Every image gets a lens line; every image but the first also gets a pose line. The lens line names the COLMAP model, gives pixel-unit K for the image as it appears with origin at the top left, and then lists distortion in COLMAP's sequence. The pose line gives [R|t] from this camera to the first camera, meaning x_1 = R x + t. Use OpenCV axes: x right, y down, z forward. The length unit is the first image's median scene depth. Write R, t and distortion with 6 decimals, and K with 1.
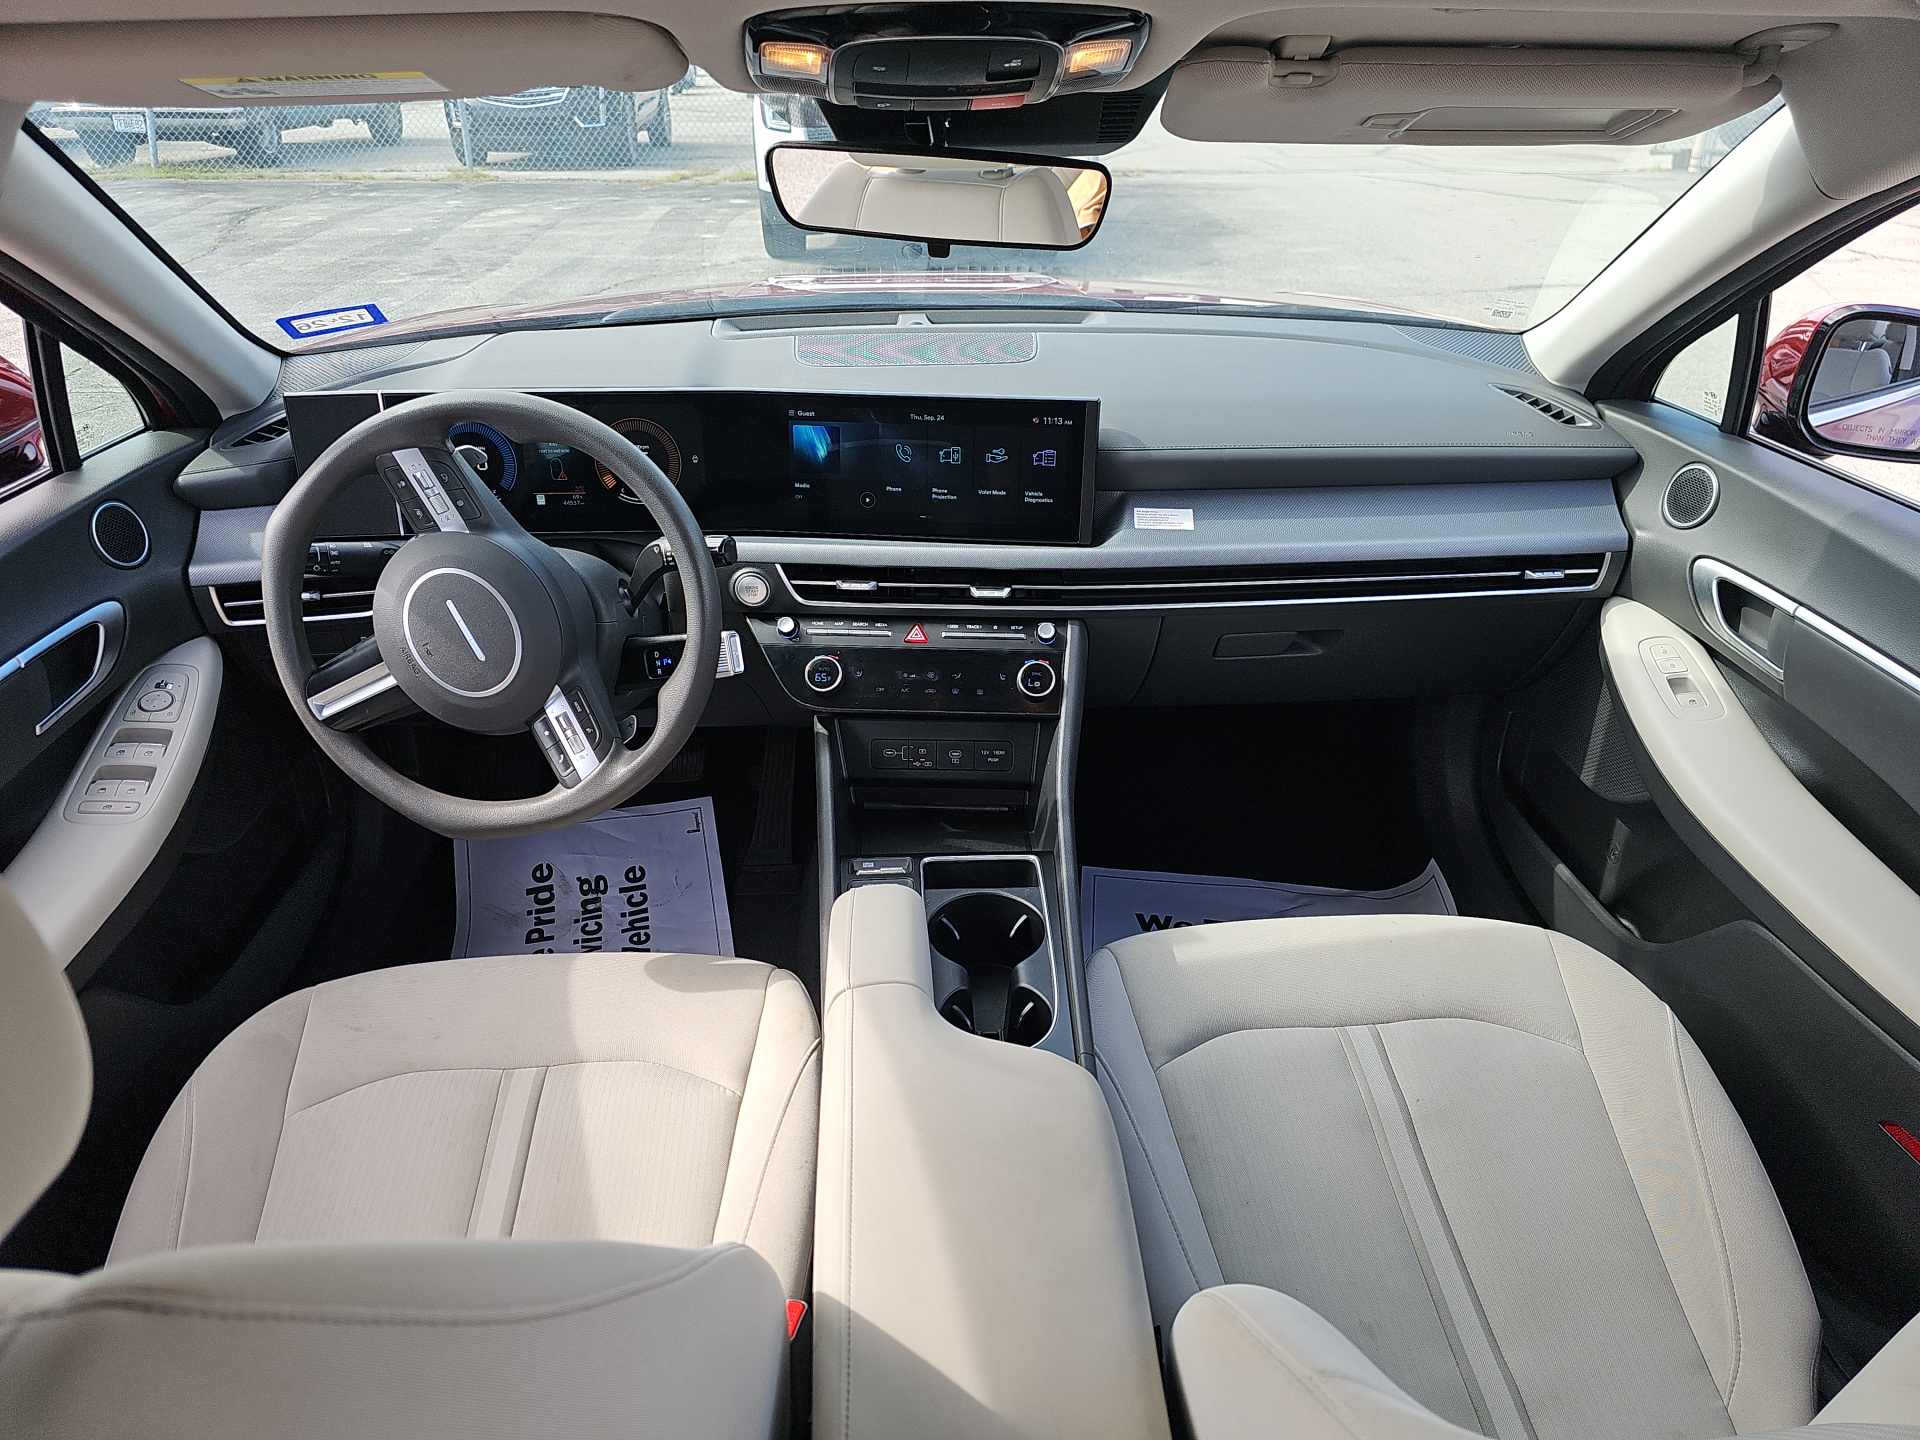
lens RADIAL K [[1272.6, 0, 959.6], [0, 1272.6, 723.4], [0, 0, 1]] dist [0.081964, -0.096440]
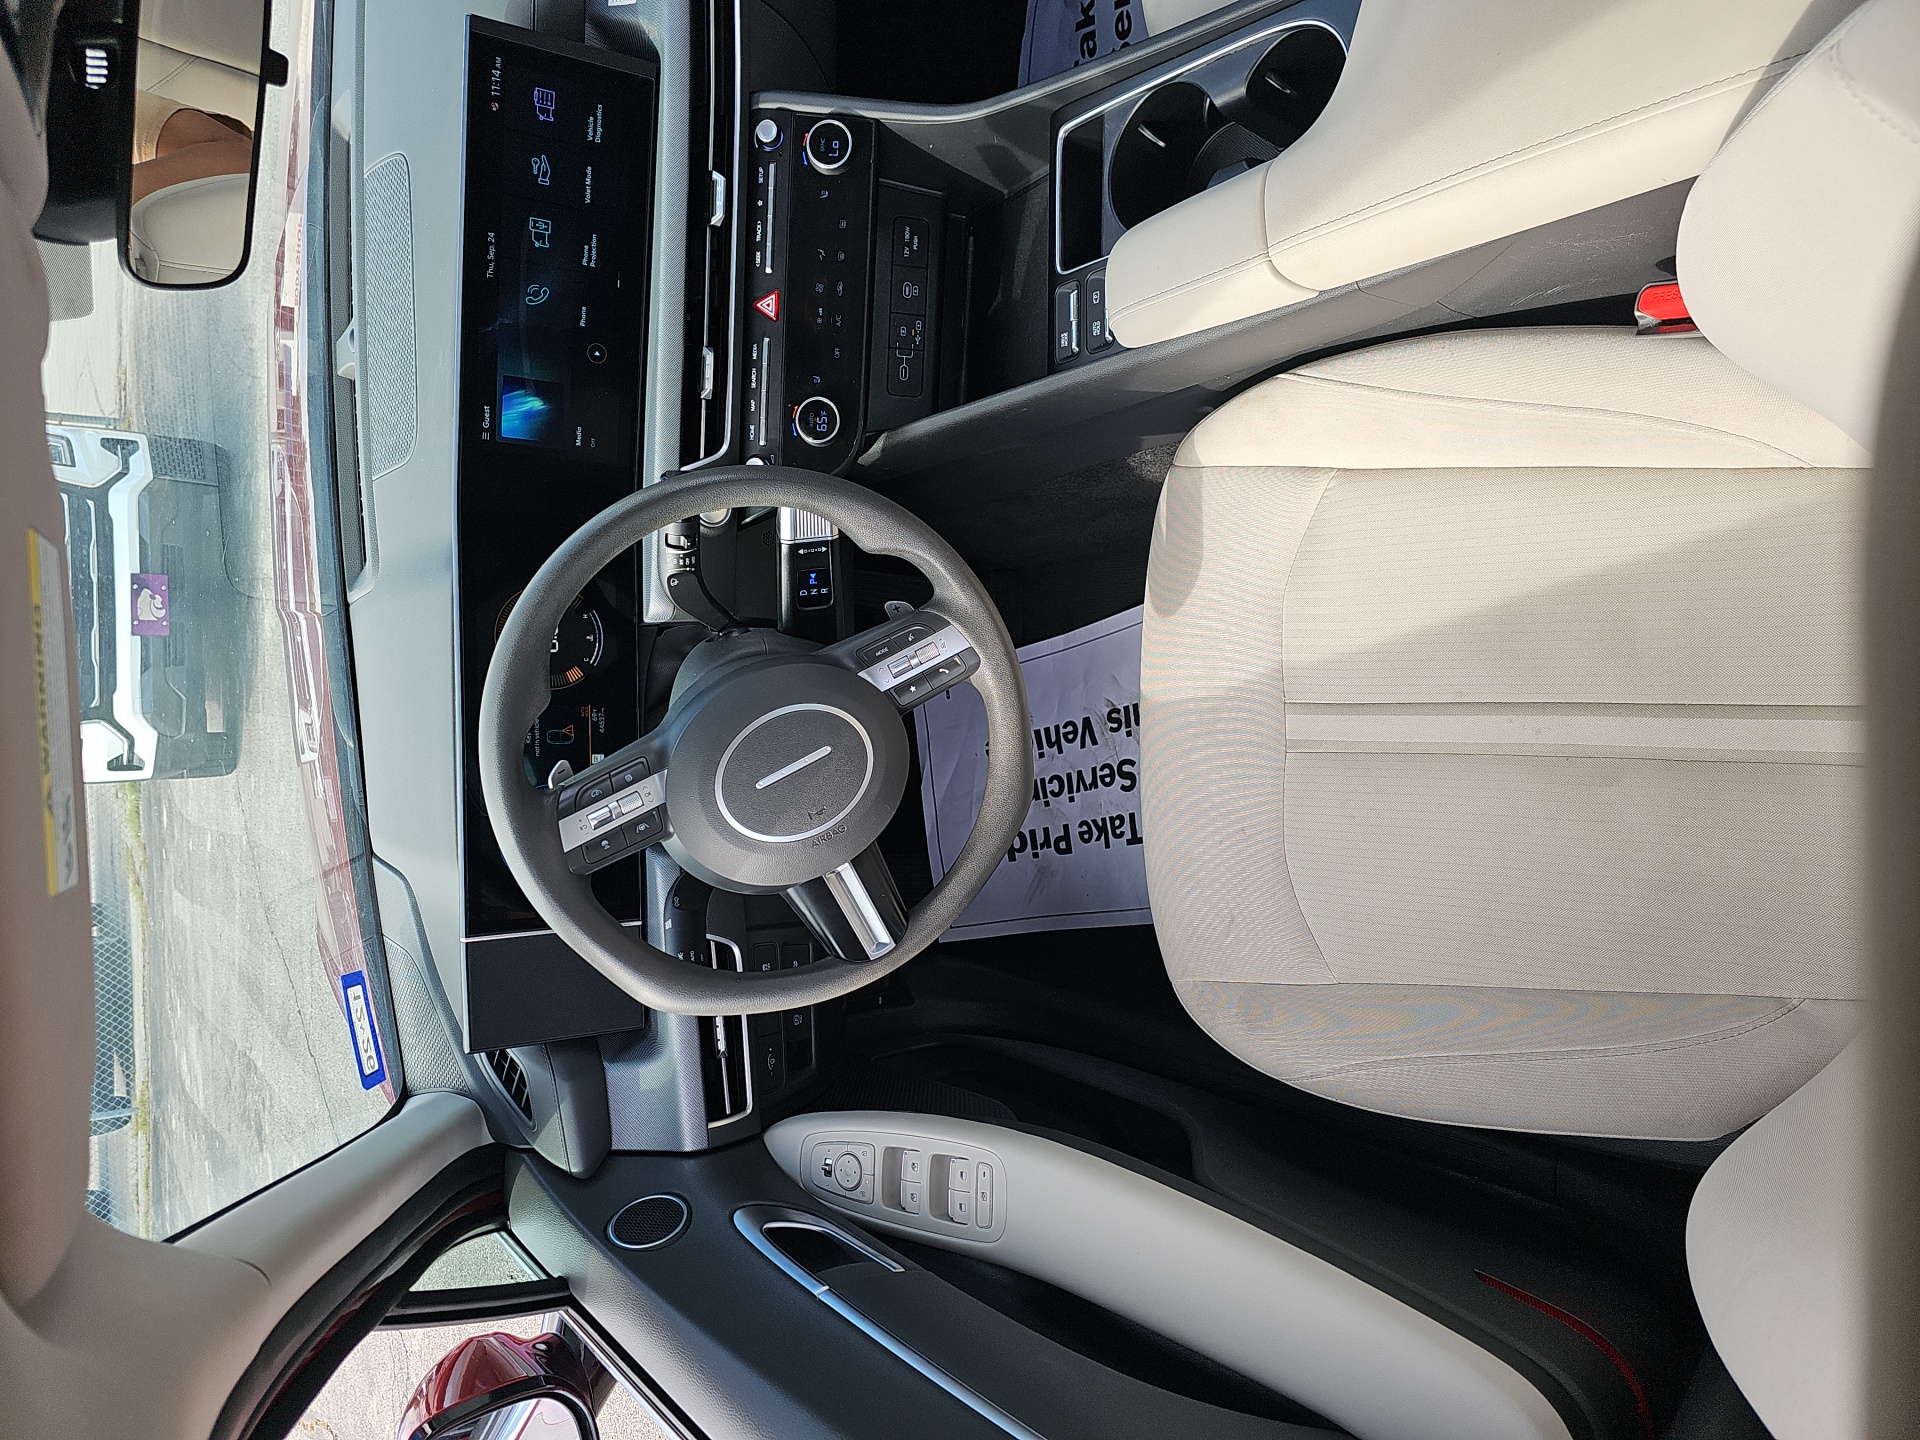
lens RADIAL K [[1272.6, 0, 959.6], [0, 1272.6, 723.4], [0, 0, 1]] dist [0.081964, -0.096440]
pose [[0.026287, -0.997053, -0.072073, -0.238946], [0.985612, 0.013808, 0.168459, -0.084704], [-0.166967, -0.075465, 0.983070, 0.156488]]
